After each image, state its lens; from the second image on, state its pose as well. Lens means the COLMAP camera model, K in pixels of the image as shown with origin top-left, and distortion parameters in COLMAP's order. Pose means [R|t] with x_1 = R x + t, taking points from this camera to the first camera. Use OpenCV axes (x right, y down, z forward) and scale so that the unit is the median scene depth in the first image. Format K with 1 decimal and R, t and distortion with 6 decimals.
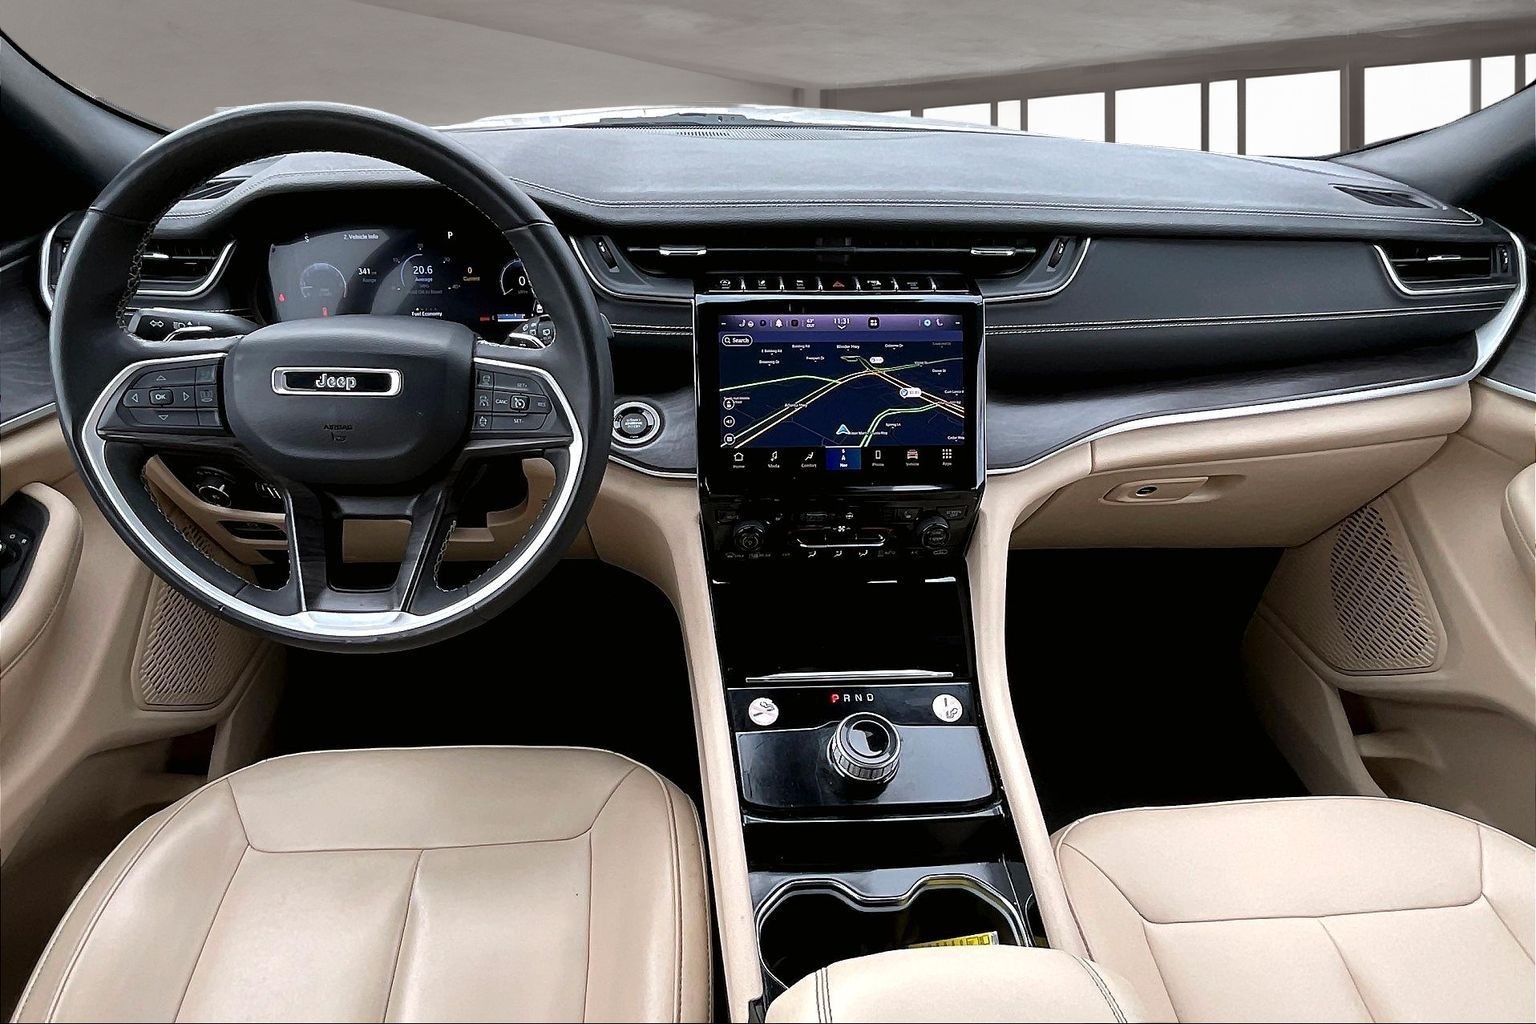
lens RADIAL K [[811.0, 0, 732.0], [0, 811.0, 583.7], [0, 0, 1]] dist [-0.005952, -0.000531]
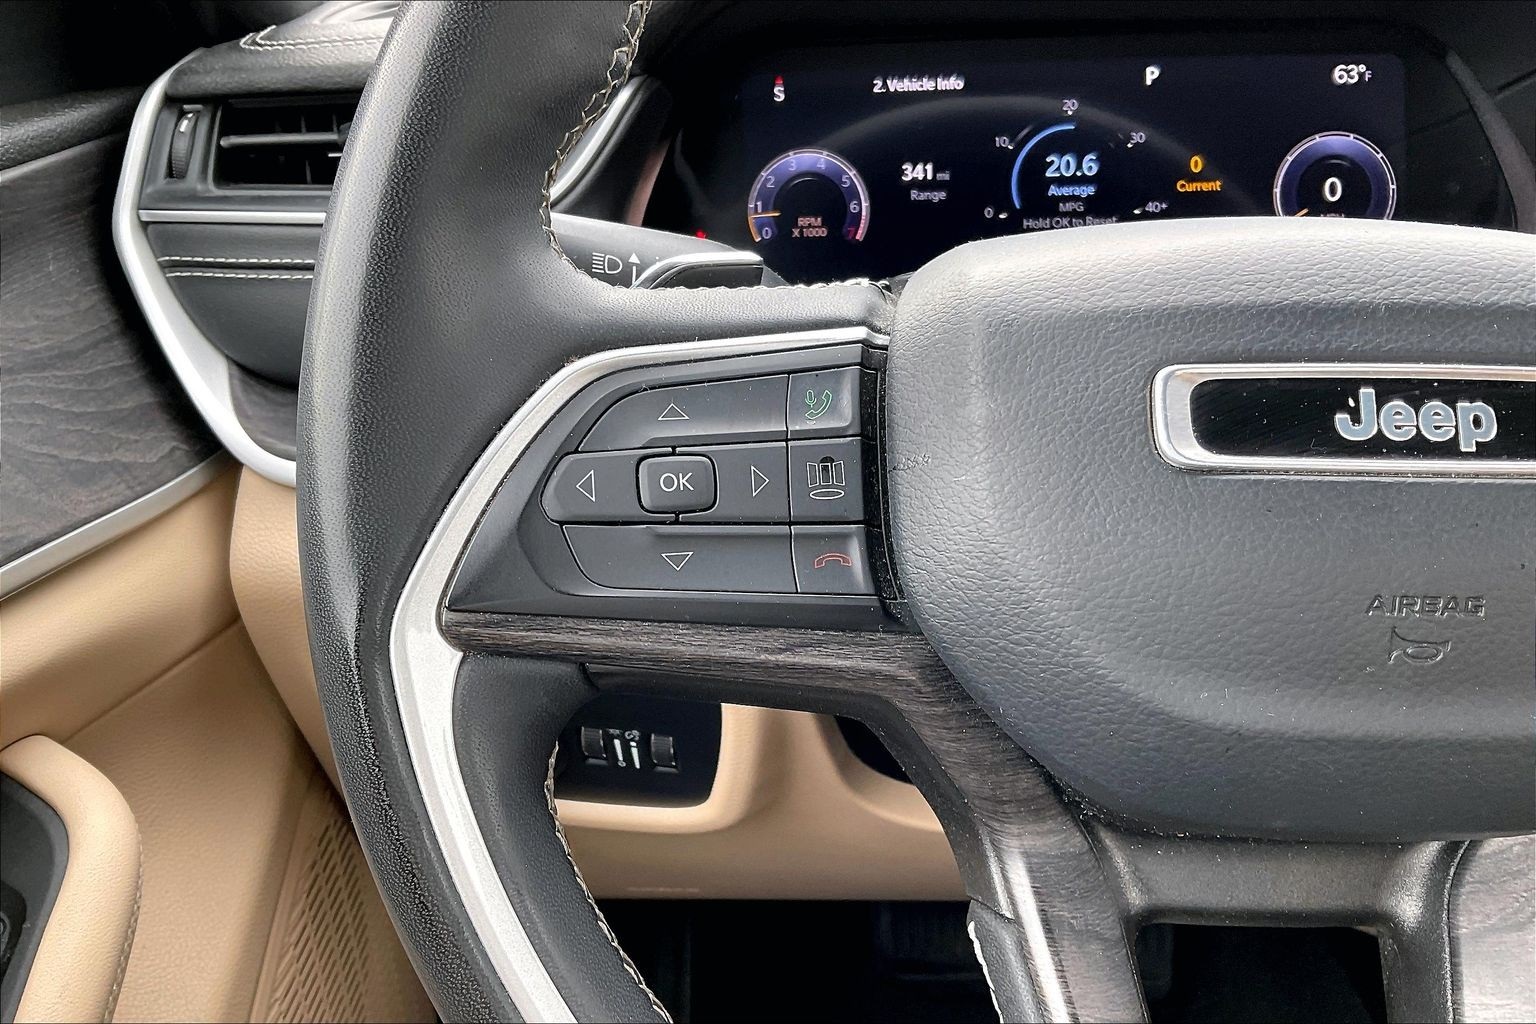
lens RADIAL K [[1261.0, 0, 768.0], [0, 1261.0, 512.0], [0, 0, 1]] dist [0.149192, -0.343755]
pose [[0.996254, -0.003245, -0.086413, -0.517180], [-0.015954, 0.975244, -0.220556, -0.106913], [0.084989, 0.221108, 0.971539, 0.490024]]
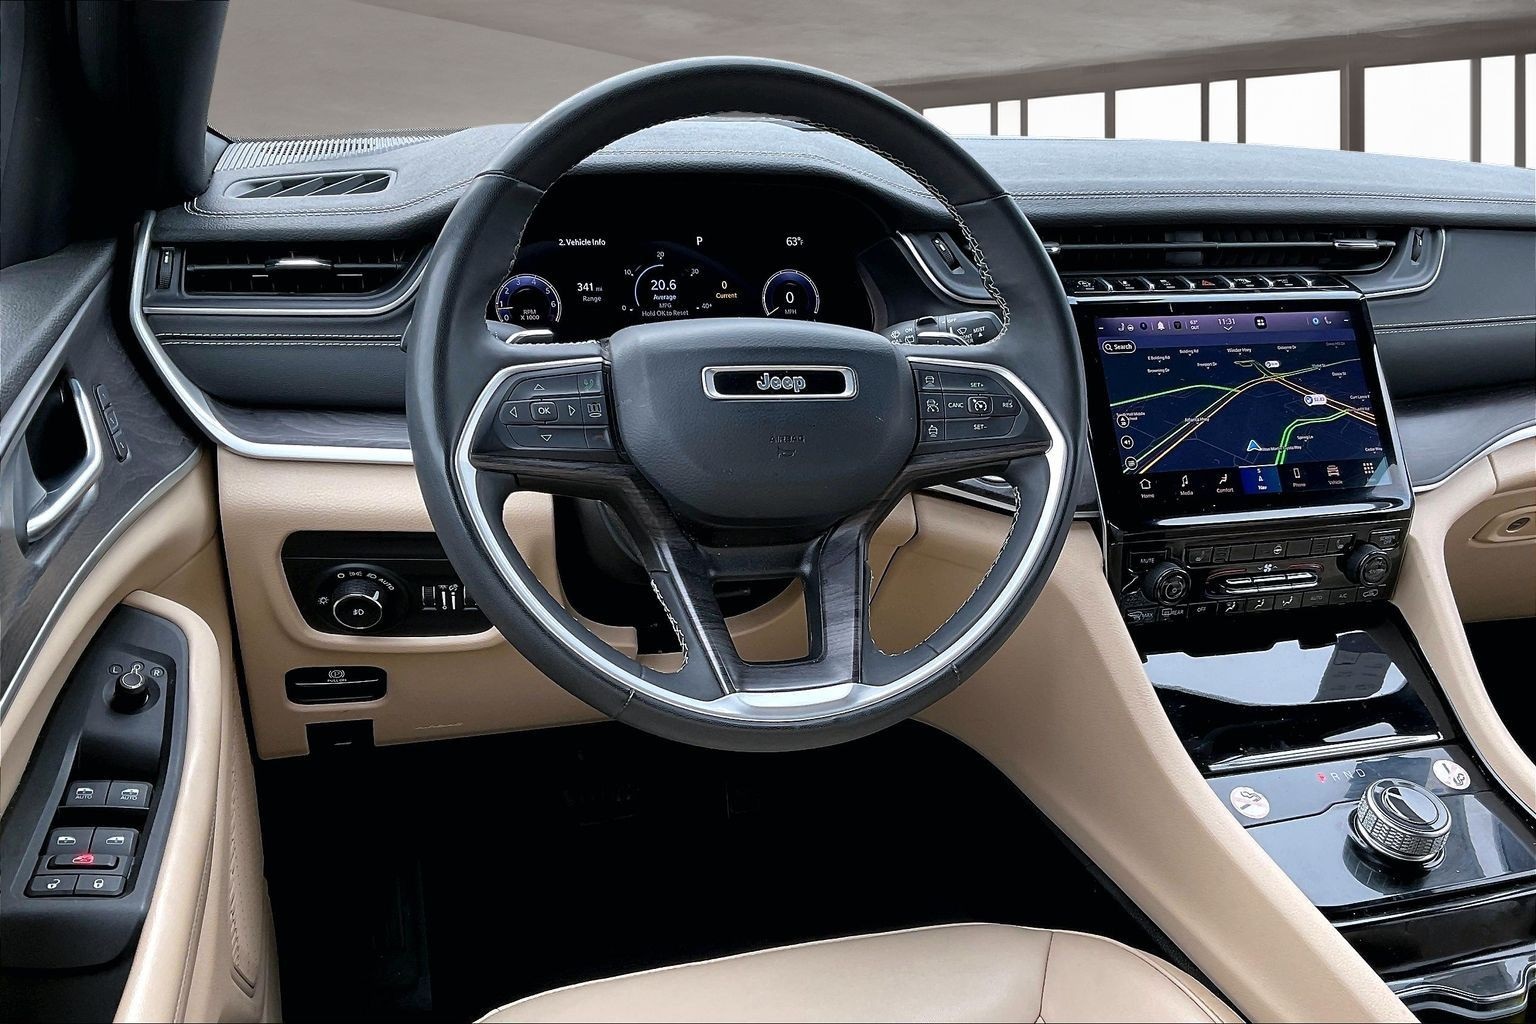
lens RADIAL K [[1376.3, 0, 835.7], [0, 1376.3, 526.2], [0, 0, 1]] dist [0.119702, -0.282142]
pose [[0.961596, -0.065170, 0.266621, -0.638735], [0.134489, 0.958672, -0.250721, 0.178792], [-0.239263, 0.276950, 0.930619, -0.170222]]
